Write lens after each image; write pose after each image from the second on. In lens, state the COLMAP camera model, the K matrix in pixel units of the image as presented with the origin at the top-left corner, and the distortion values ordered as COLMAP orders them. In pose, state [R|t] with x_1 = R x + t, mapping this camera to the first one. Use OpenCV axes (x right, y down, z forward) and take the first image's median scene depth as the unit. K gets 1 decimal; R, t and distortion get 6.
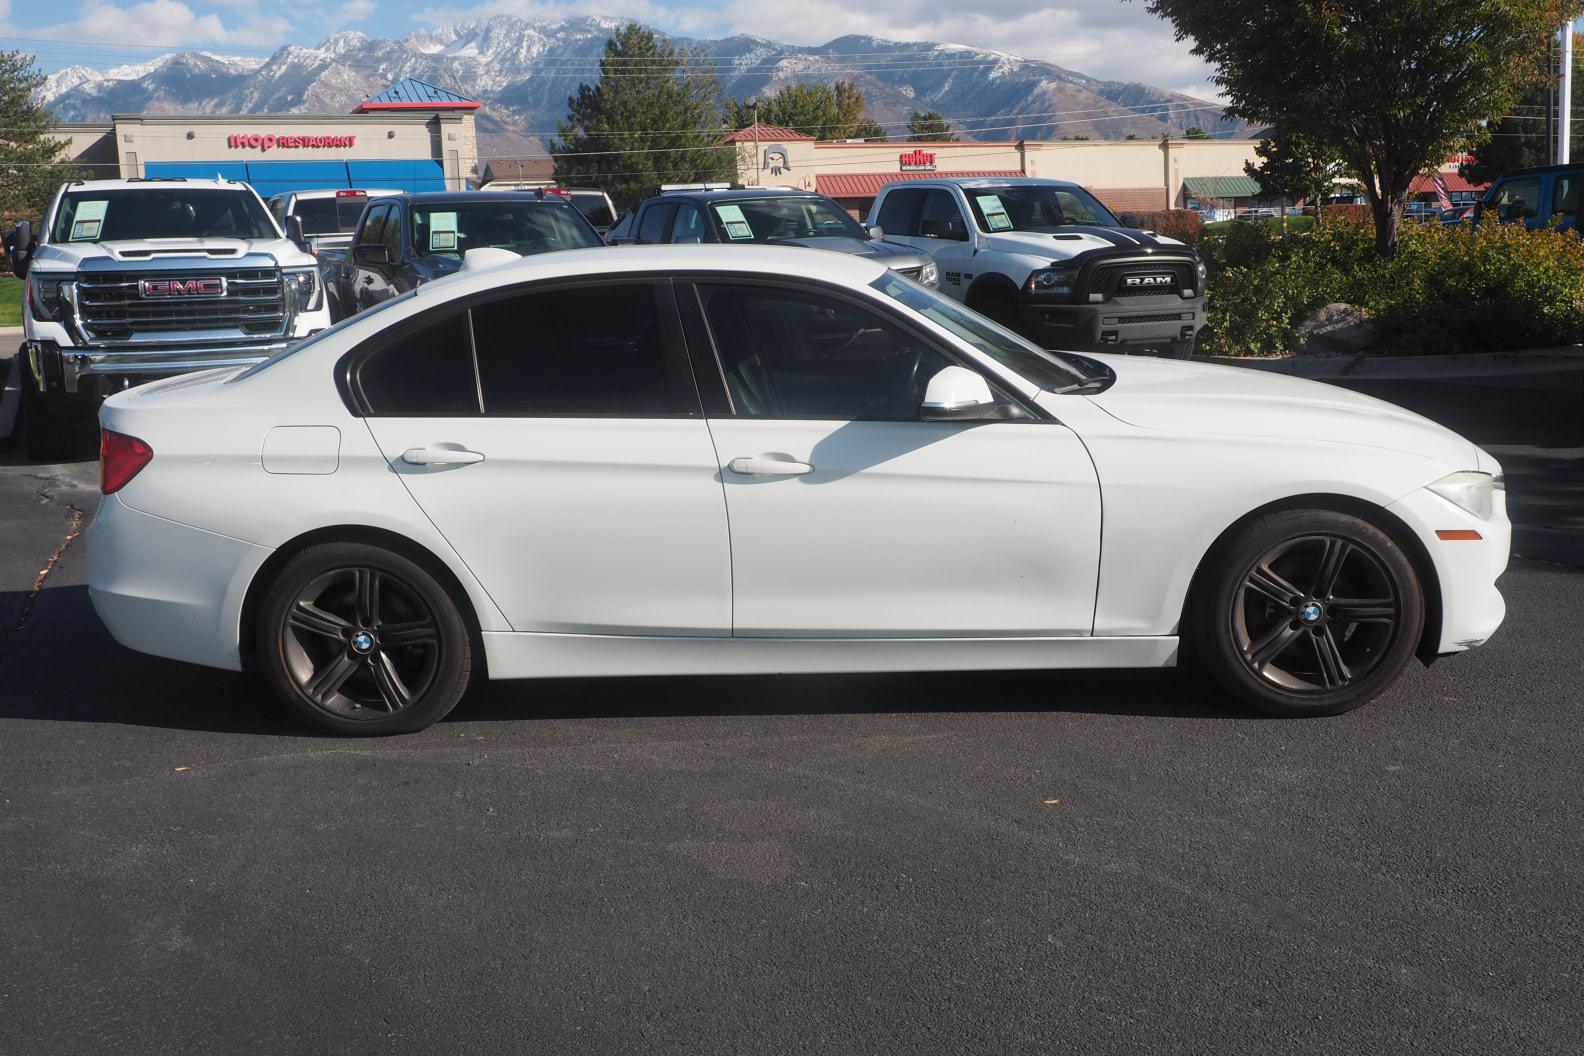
lens RADIAL K [[1581.7, 0, 792.6], [0, 1581.7, 520.7], [0, 0, 1]] dist [-0.008922, 0.000000]
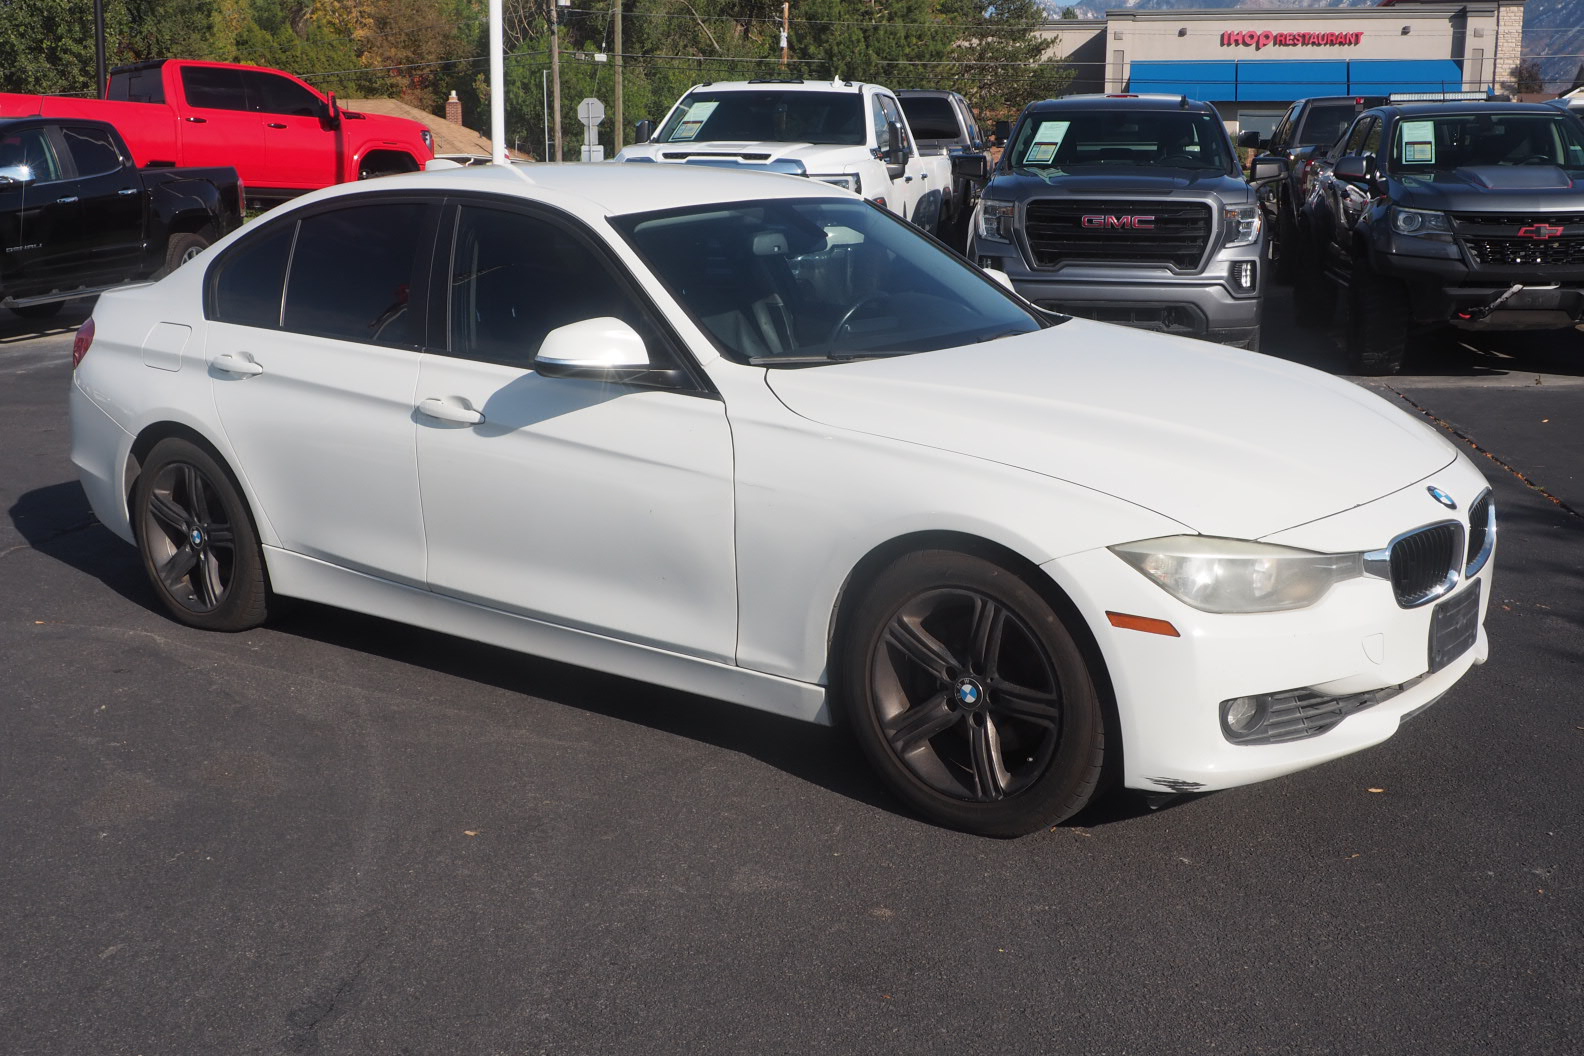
lens RADIAL K [[1746.8, 0, 785.3], [0, 1746.8, 543.2], [0, 0, 1]] dist [-0.005410, 0.000000]
pose [[0.816874, 0.156104, -0.555291, 0.683199], [-0.130318, 0.987738, 0.085967, -0.068138], [0.561902, 0.002140, 0.827201, 0.268262]]
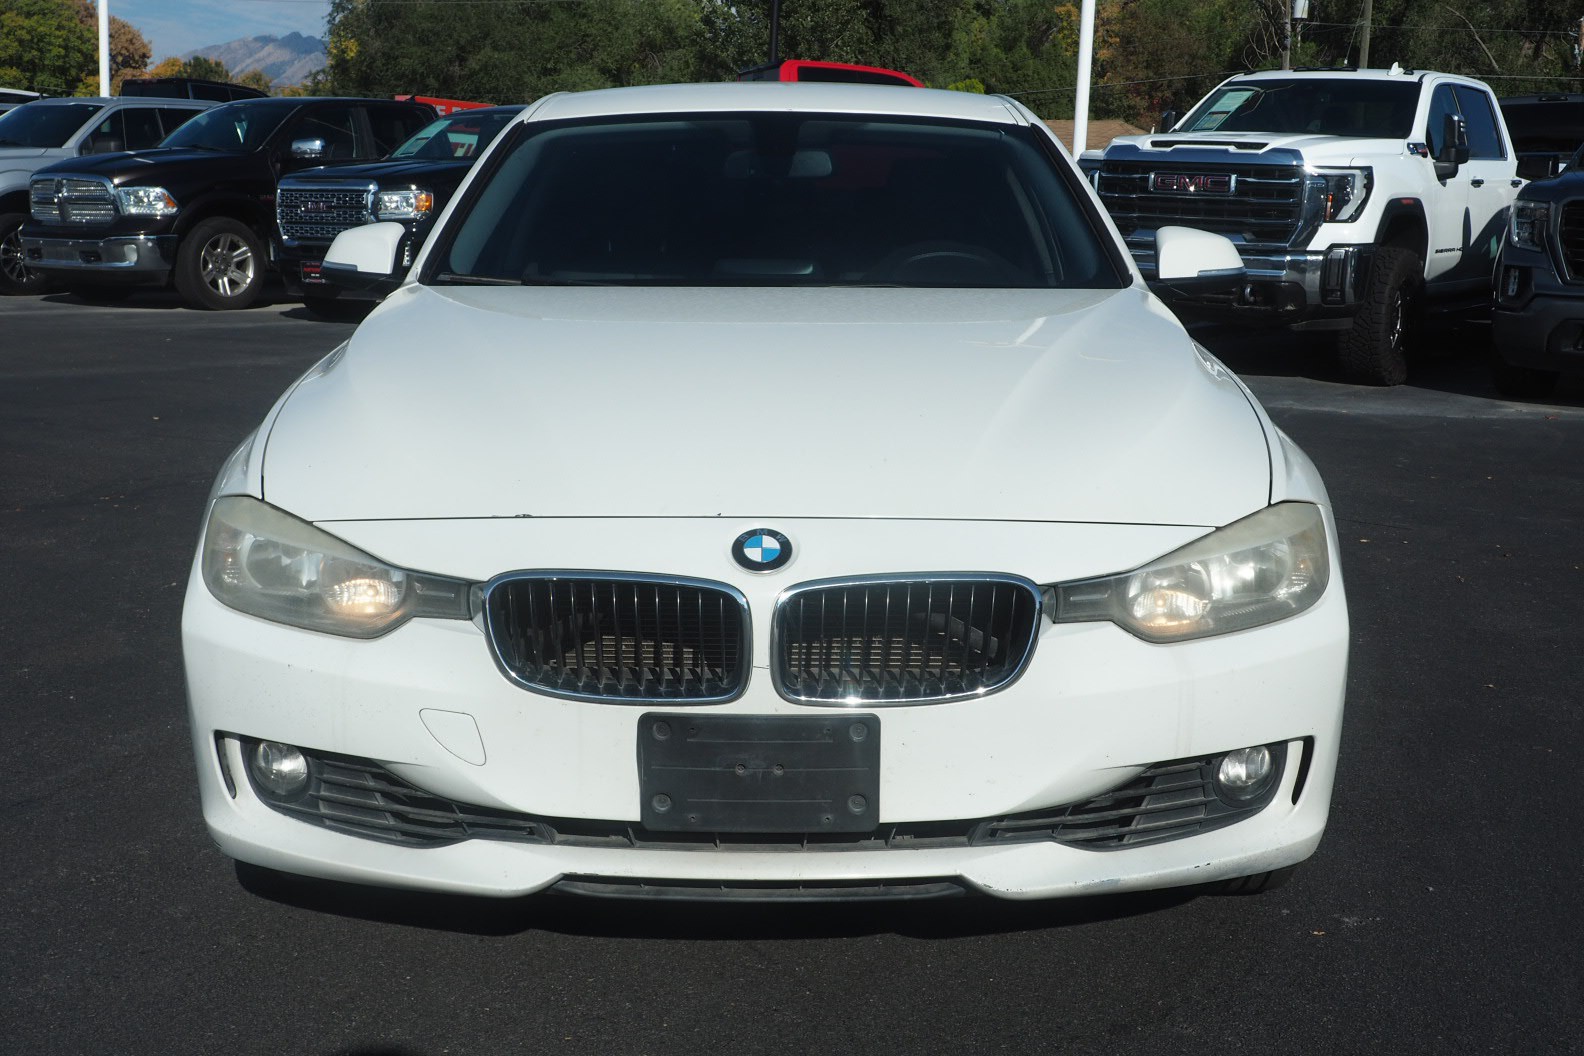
lens RADIAL K [[1886.4, 0, 795.6], [0, 1886.4, 529.2], [0, 0, 1]] dist [-0.007783, 0.000000]
pose [[0.526287, 0.198633, -0.826781, 0.970748], [-0.192825, 0.974881, 0.111471, -0.071423], [0.828155, 0.100758, 0.551369, 0.544901]]
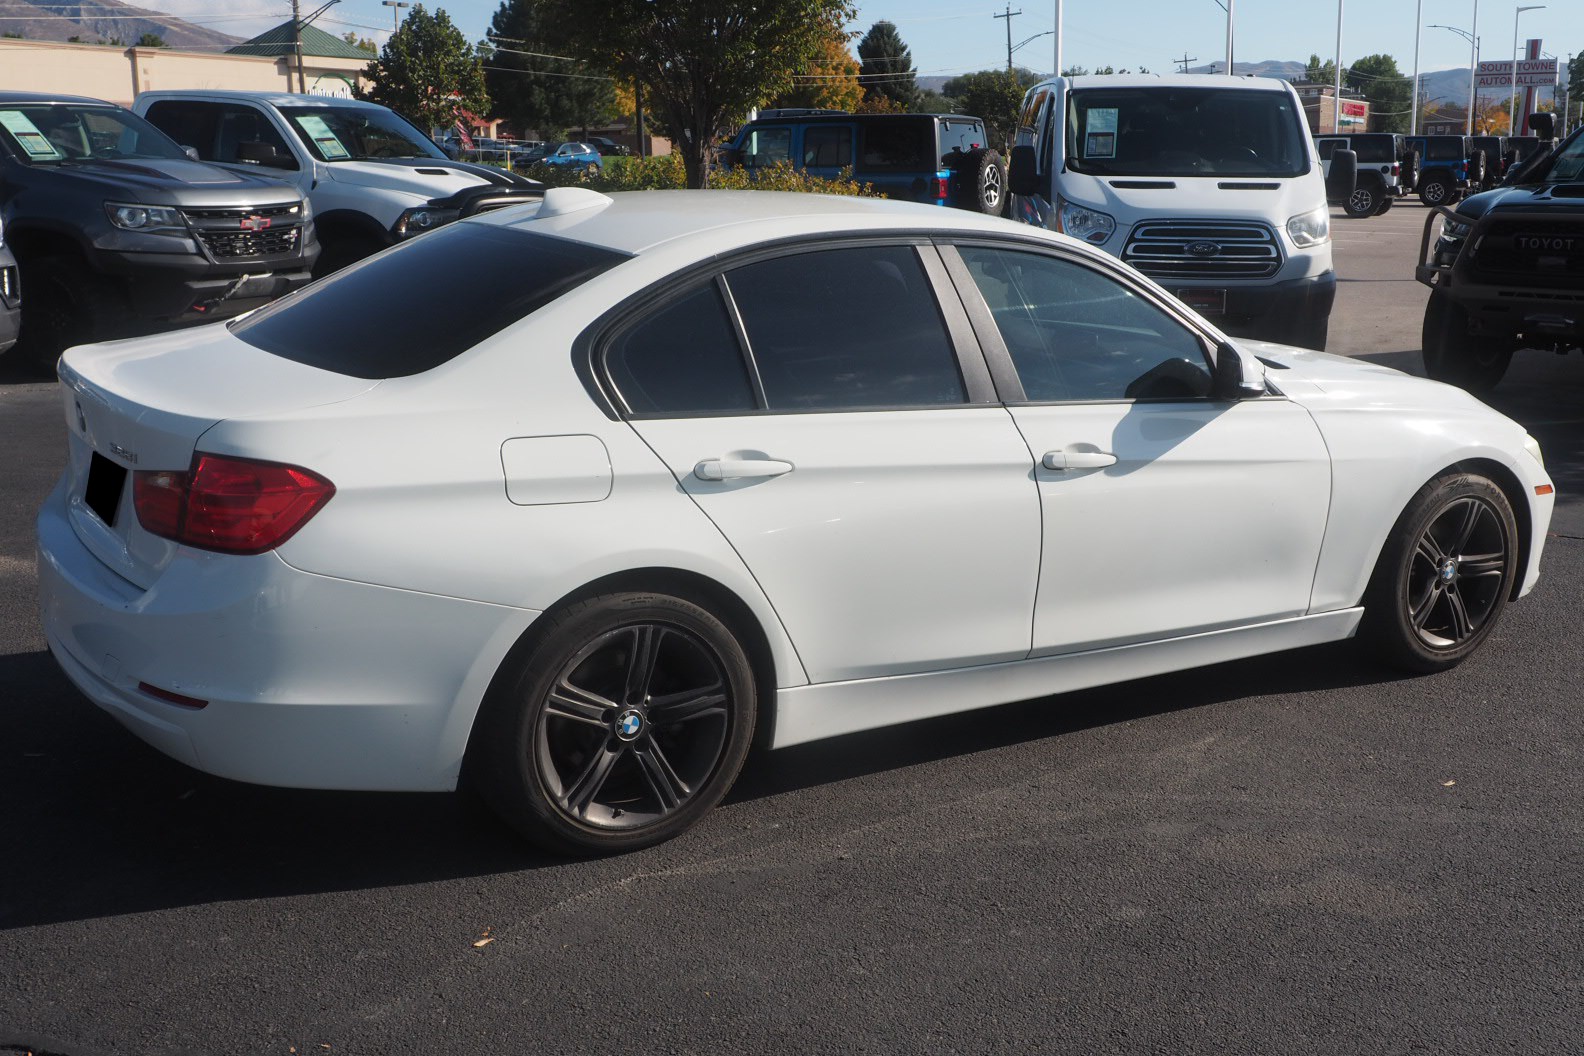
lens RADIAL K [[1746.8, 0, 802.6], [0, 1746.8, 516.5], [0, 0, 1]] dist [-0.005410, 0.000000]
pose [[0.819628, -0.070100, 0.568592, -0.663142], [0.058087, 0.997540, 0.039252, -0.047647], [-0.569944, 0.000856, 0.821683, 0.283888]]
